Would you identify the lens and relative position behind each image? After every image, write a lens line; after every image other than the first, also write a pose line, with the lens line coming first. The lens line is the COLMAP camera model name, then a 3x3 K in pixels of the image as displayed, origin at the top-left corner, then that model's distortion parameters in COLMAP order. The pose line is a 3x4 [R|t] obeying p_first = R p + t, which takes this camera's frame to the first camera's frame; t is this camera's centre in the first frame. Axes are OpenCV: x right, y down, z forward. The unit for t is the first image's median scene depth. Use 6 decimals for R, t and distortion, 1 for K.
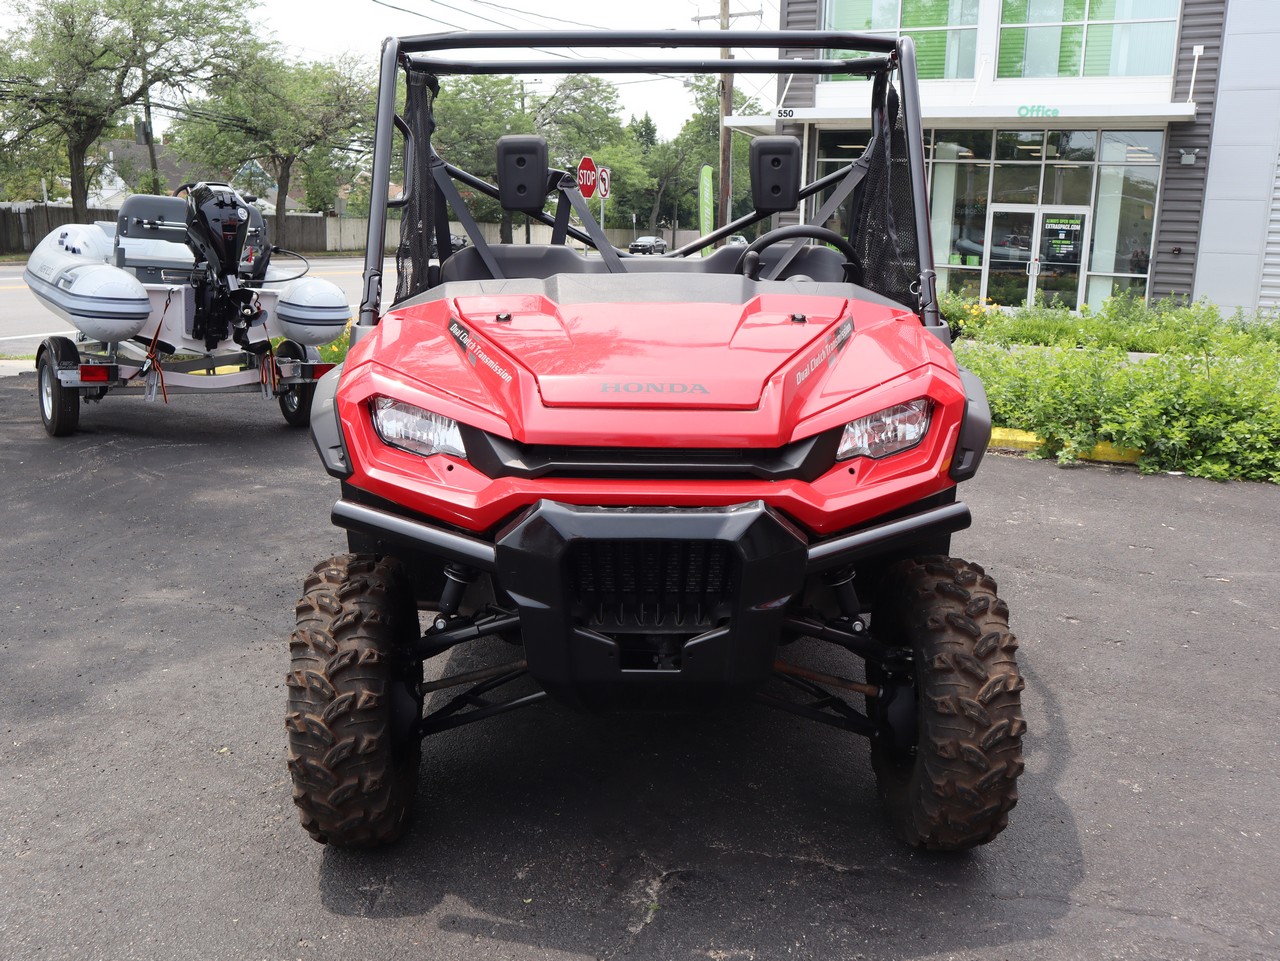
lens RADIAL K [[1120.9, 0, 656.8], [0, 1120.9, 486.3], [0, 0, 1]] dist [-0.091120, 0.082751]
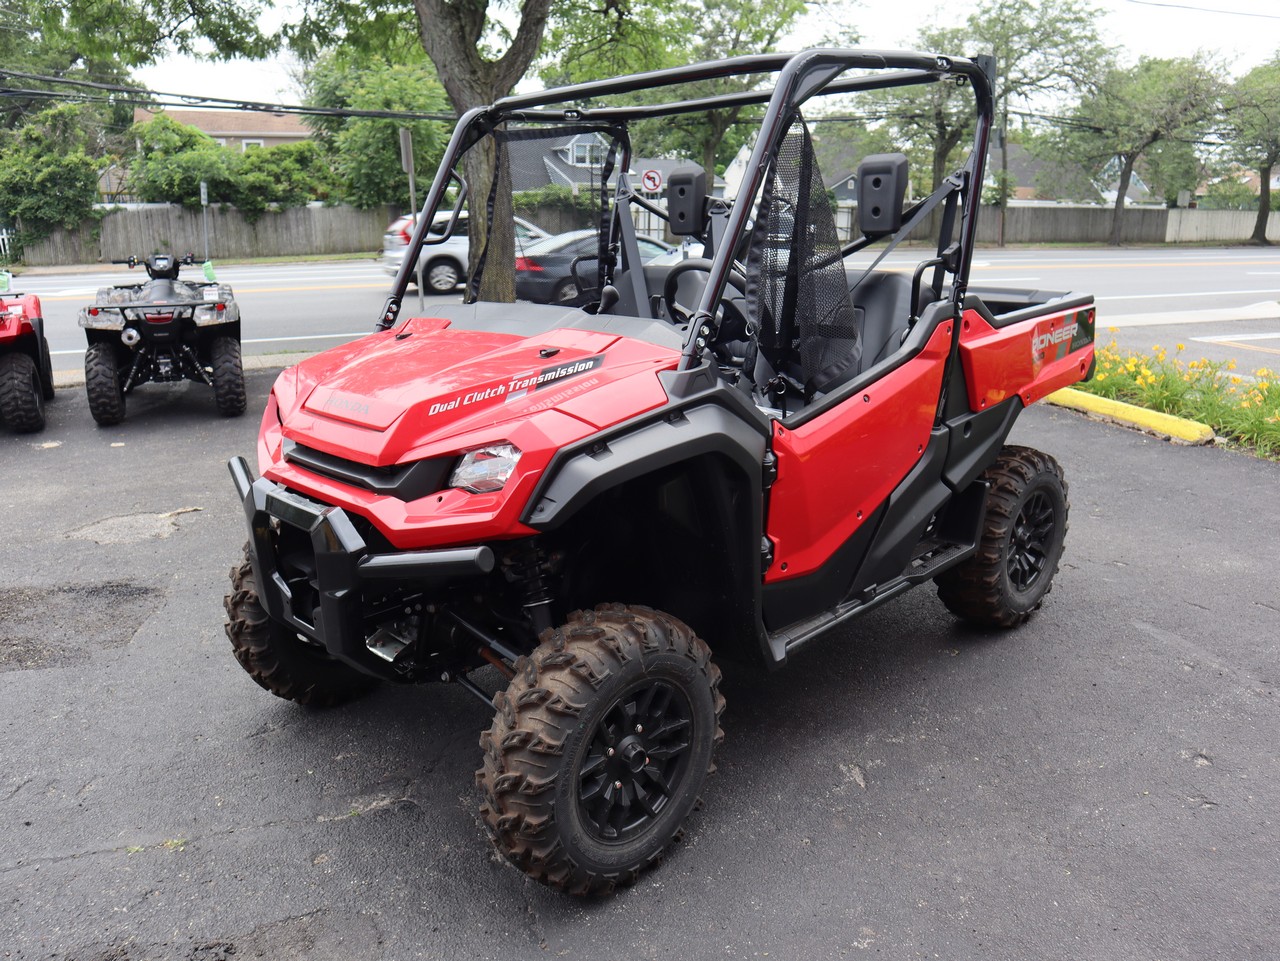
lens RADIAL K [[998.5, 0, 634.3], [0, 998.5, 485.9], [0, 0, 1]] dist [-0.108767, 0.068074]
pose [[0.706973, 0.160668, -0.688749, 0.920349], [-0.135306, 0.986592, 0.091260, -0.132728], [0.694177, 0.028674, 0.719233, 0.407260]]
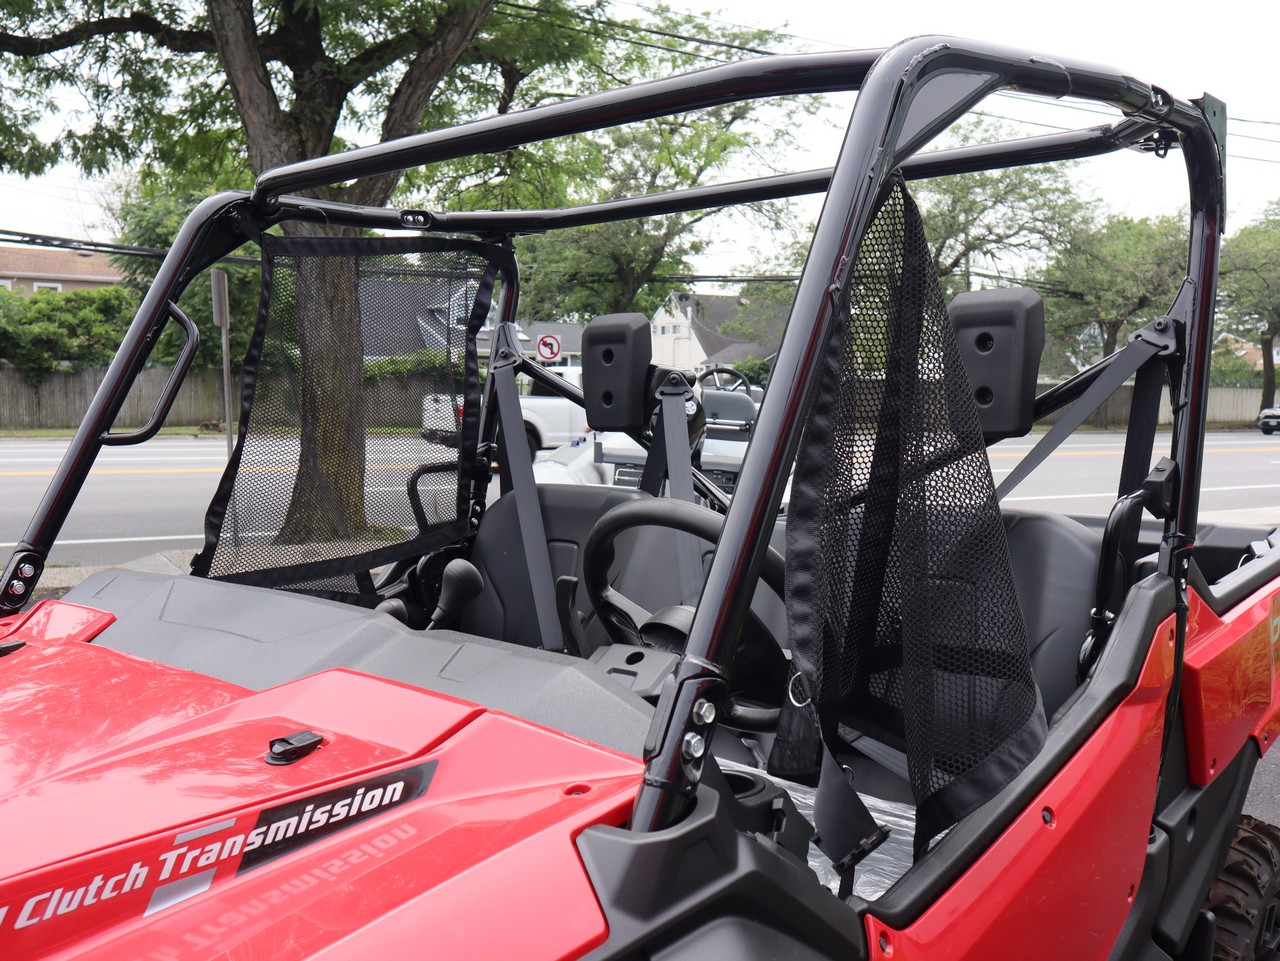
lens RADIAL K [[1230.1, 0, 640.0], [0, 1230.1, 480.5], [0, 0, 1]] dist [-0.020709, 0.006108]
pose [[0.768967, 0.034100, -0.638379, 0.544395], [-0.136724, 0.984244, -0.112118, -0.231052], [0.624497, 0.173496, 0.761513, 0.775654]]
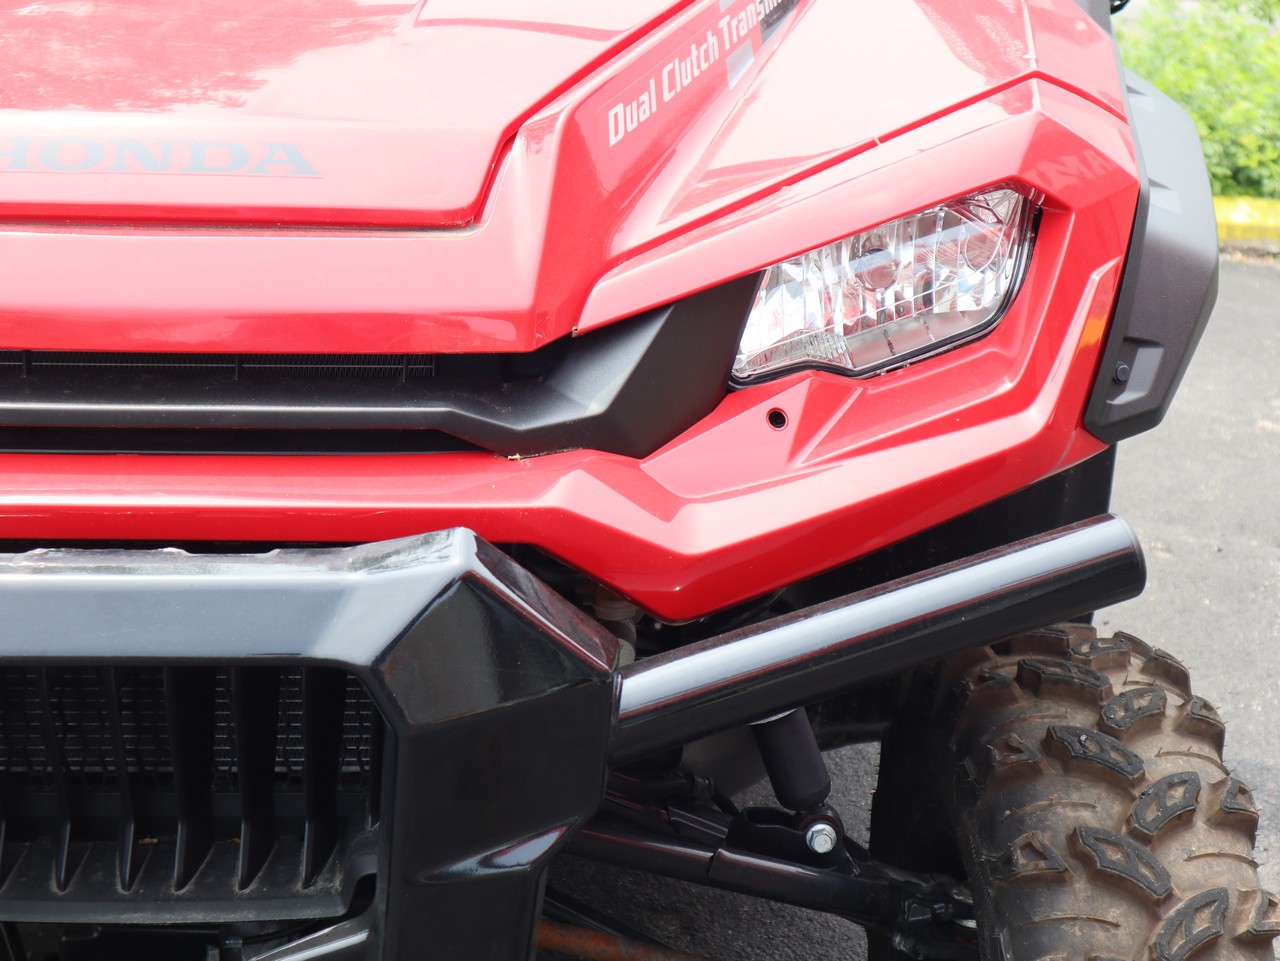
lens RADIAL K [[2185.5, 0, 640.0], [0, 2185.5, 480.5], [0, 0, 1]] dist [0.008473, 0.060662]
pose [[0.999545, -0.000899, 0.030154, 0.109602], [-0.001721, 0.996229, 0.086746, -0.047333], [-0.030119, -0.086758, 0.995774, 0.353027]]
